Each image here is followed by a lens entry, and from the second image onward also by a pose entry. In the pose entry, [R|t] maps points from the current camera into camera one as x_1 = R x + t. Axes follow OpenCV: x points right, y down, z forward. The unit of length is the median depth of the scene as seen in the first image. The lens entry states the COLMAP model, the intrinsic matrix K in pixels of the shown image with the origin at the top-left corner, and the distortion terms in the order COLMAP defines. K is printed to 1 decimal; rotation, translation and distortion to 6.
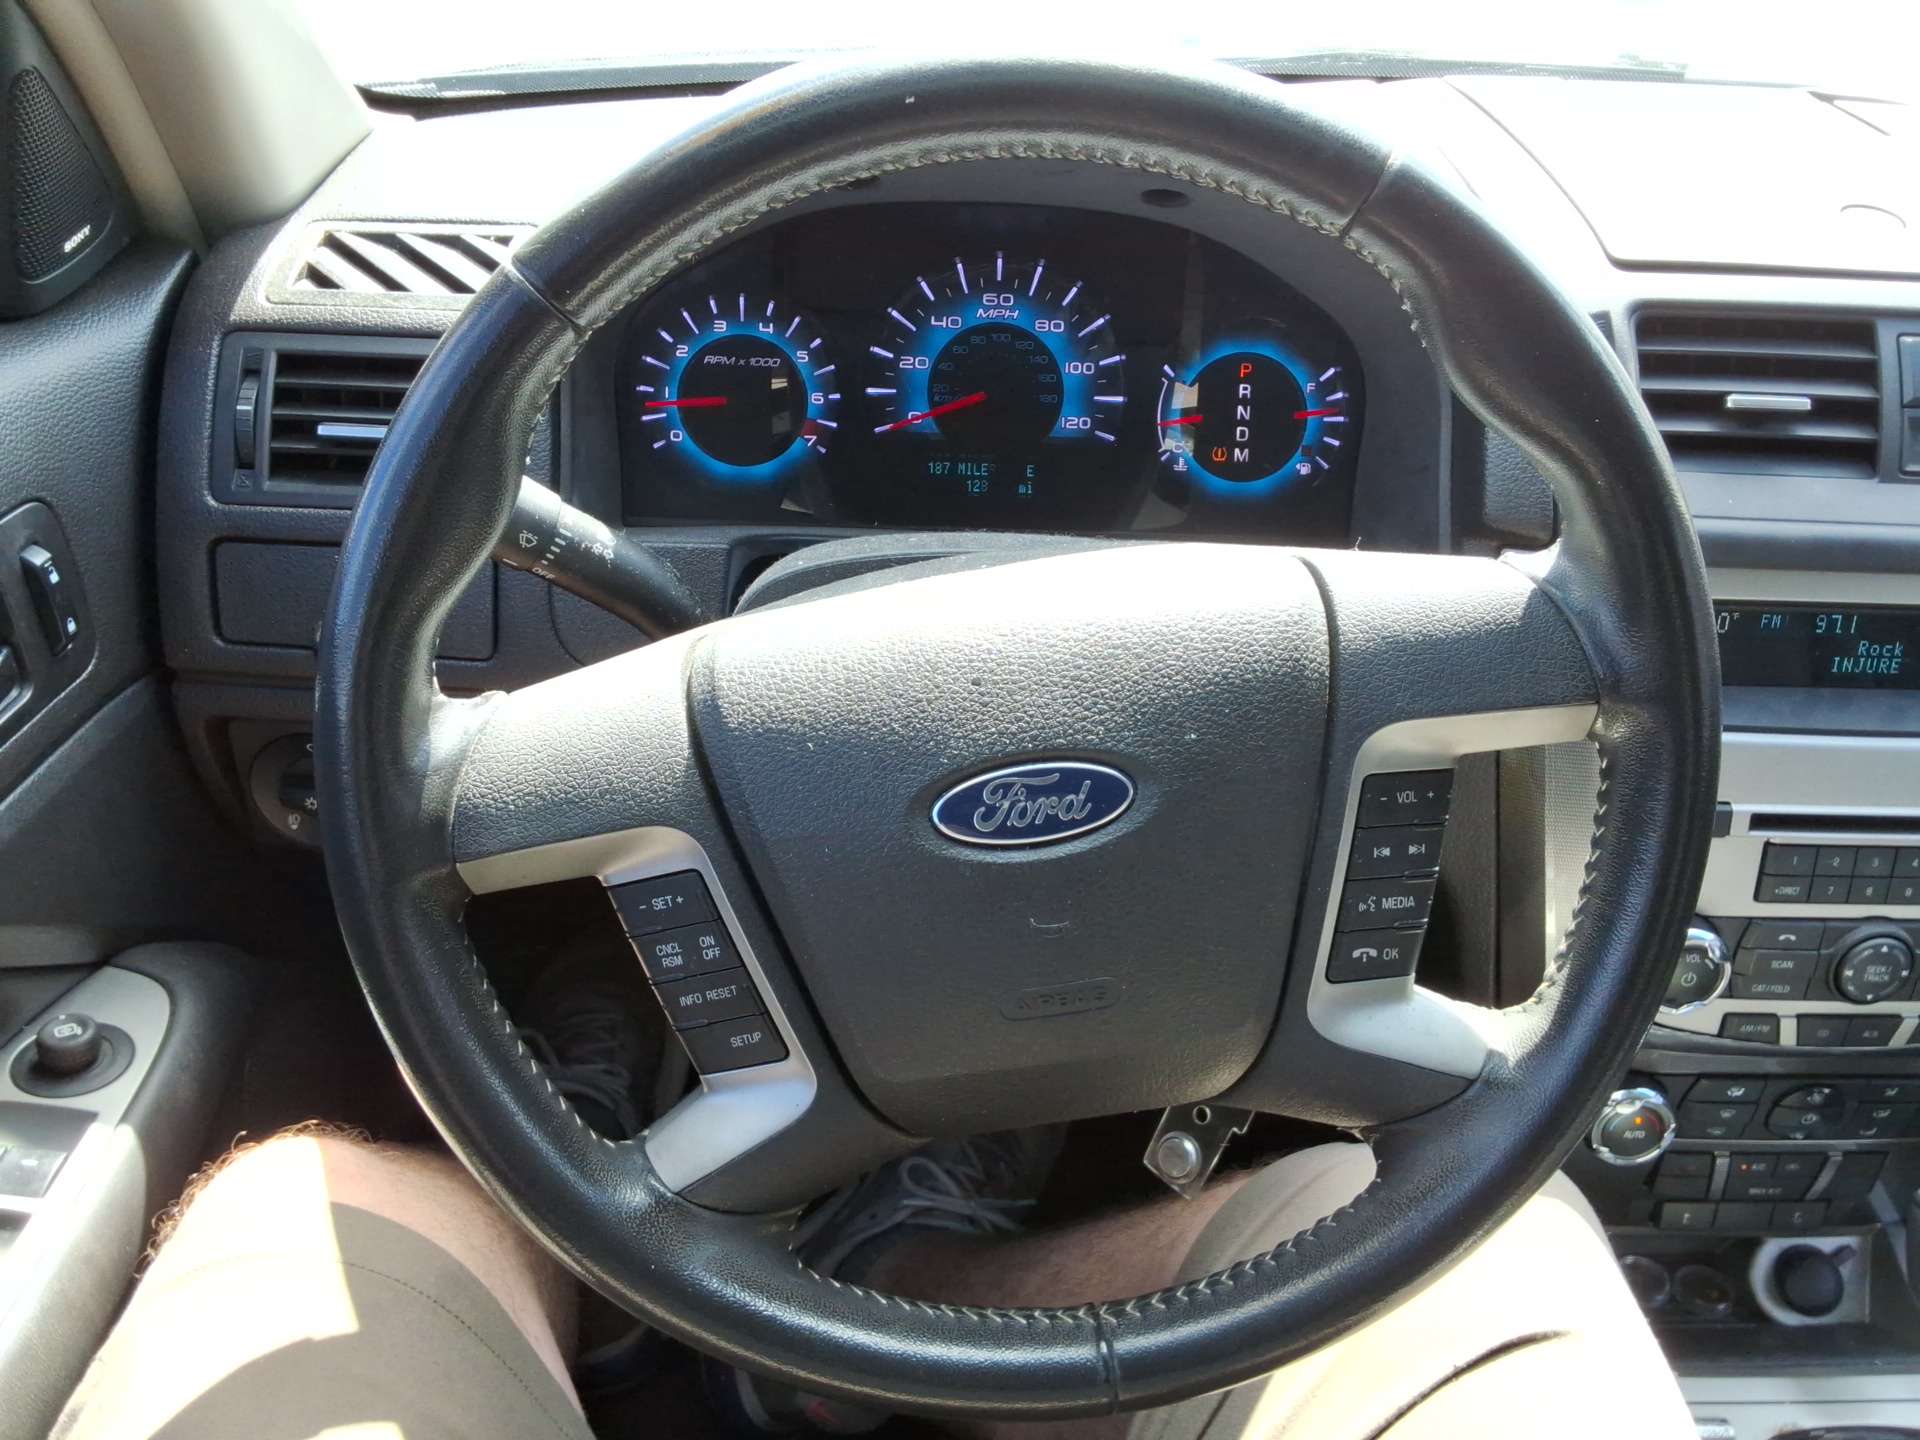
lens RADIAL K [[1553.4, 0, 960.5], [0, 1553.4, 722.2], [0, 0, 1]] dist [0.025621, -0.071003]
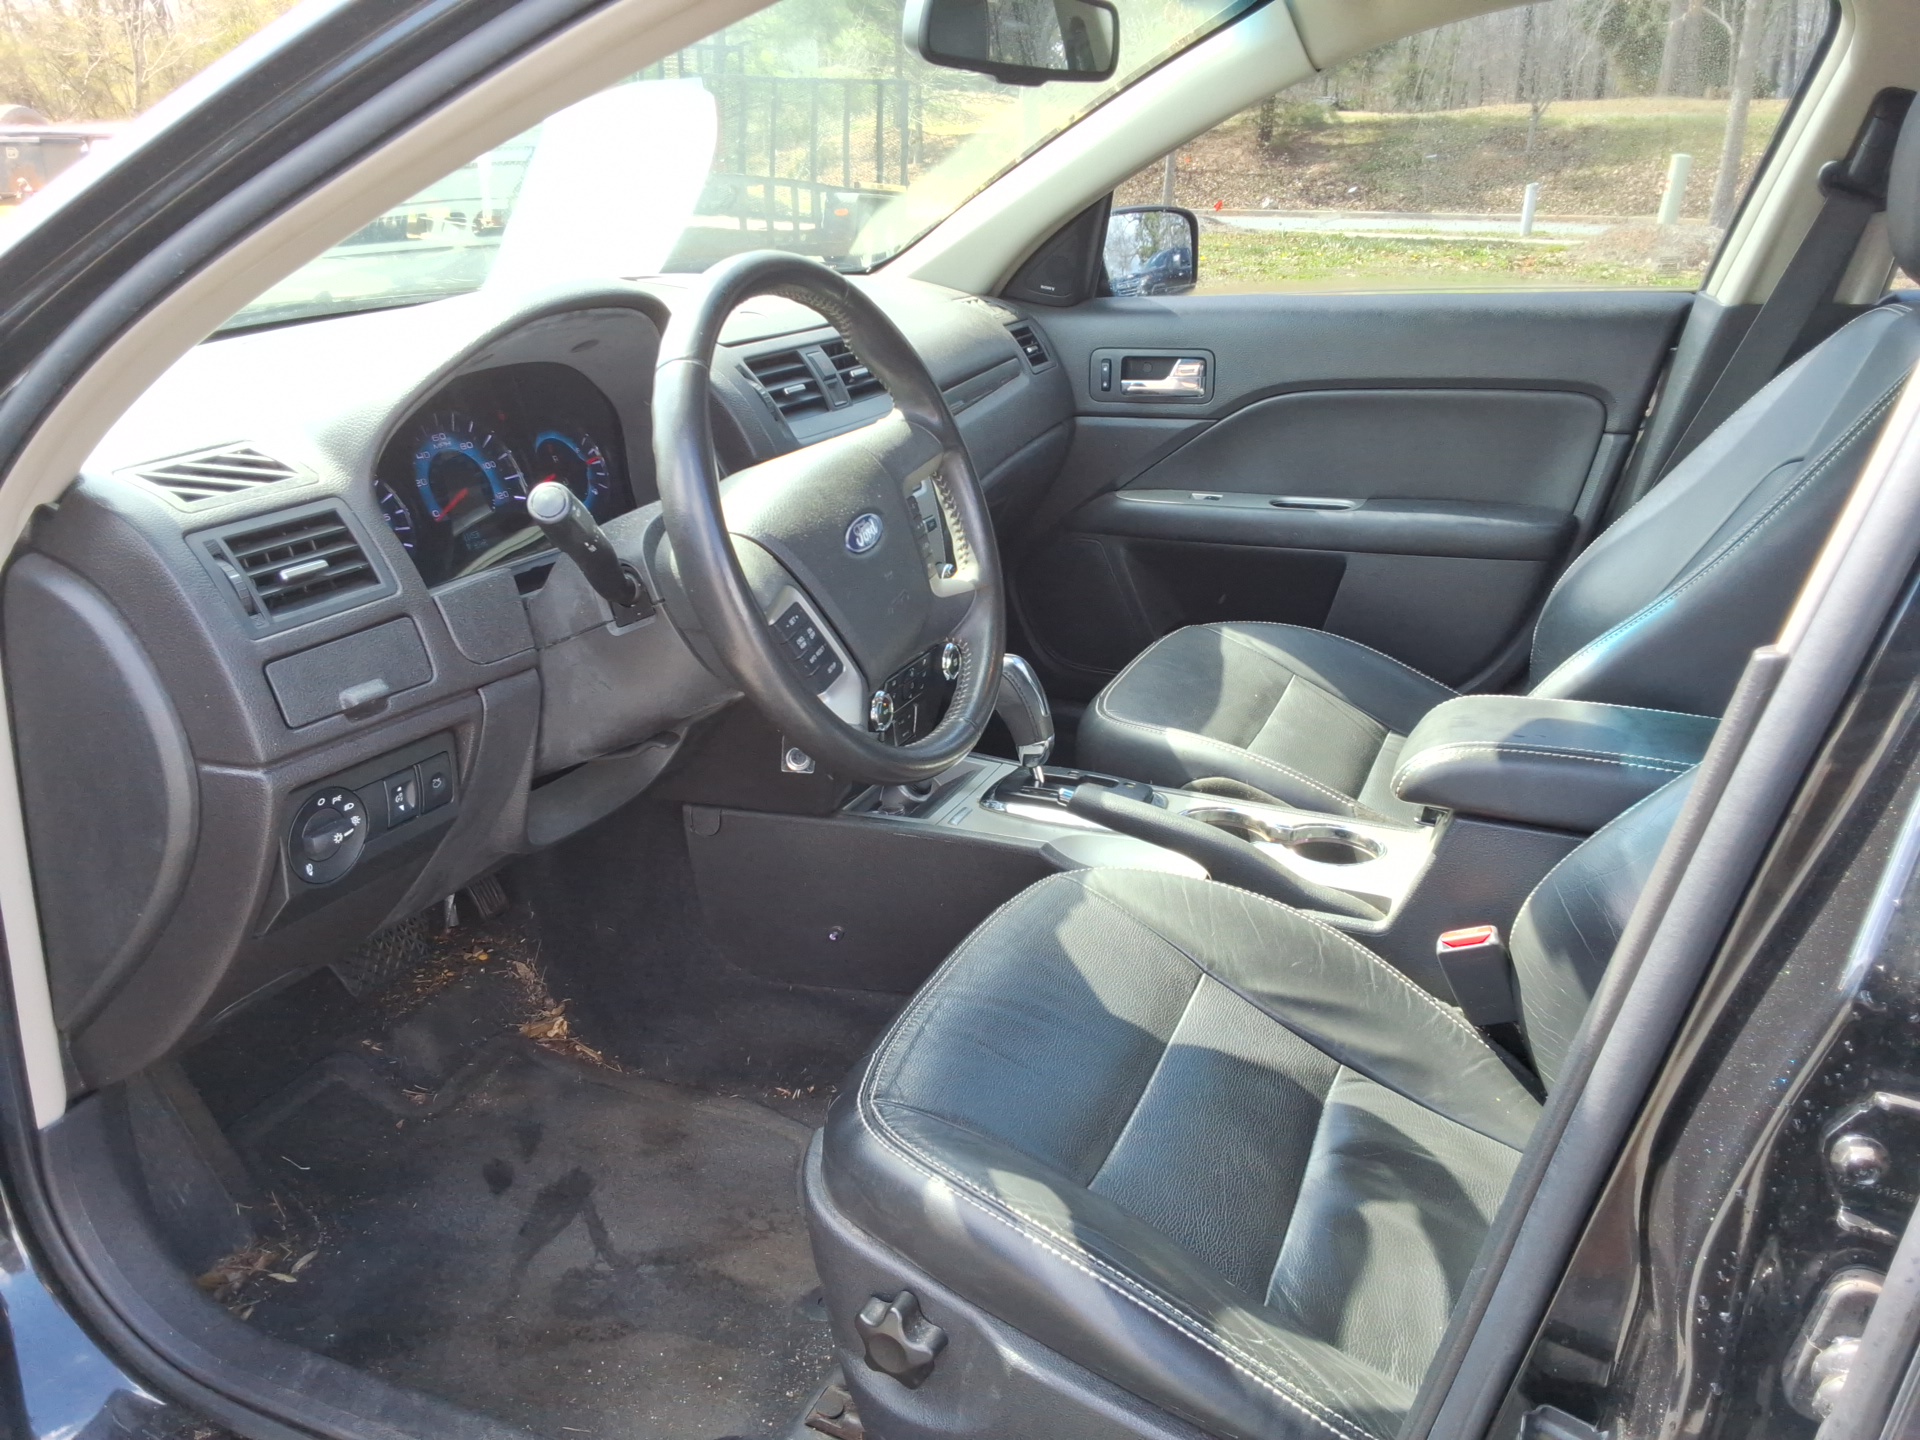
lens RADIAL K [[1553.4, 0, 960.1], [0, 1553.4, 713.4], [0, 0, 1]] dist [0.025621, -0.071003]
pose [[0.361230, -0.332085, 0.871340, -1.509101], [0.467149, 0.873166, 0.139116, 0.020653], [-0.807022, 0.356793, 0.470547, -0.166294]]
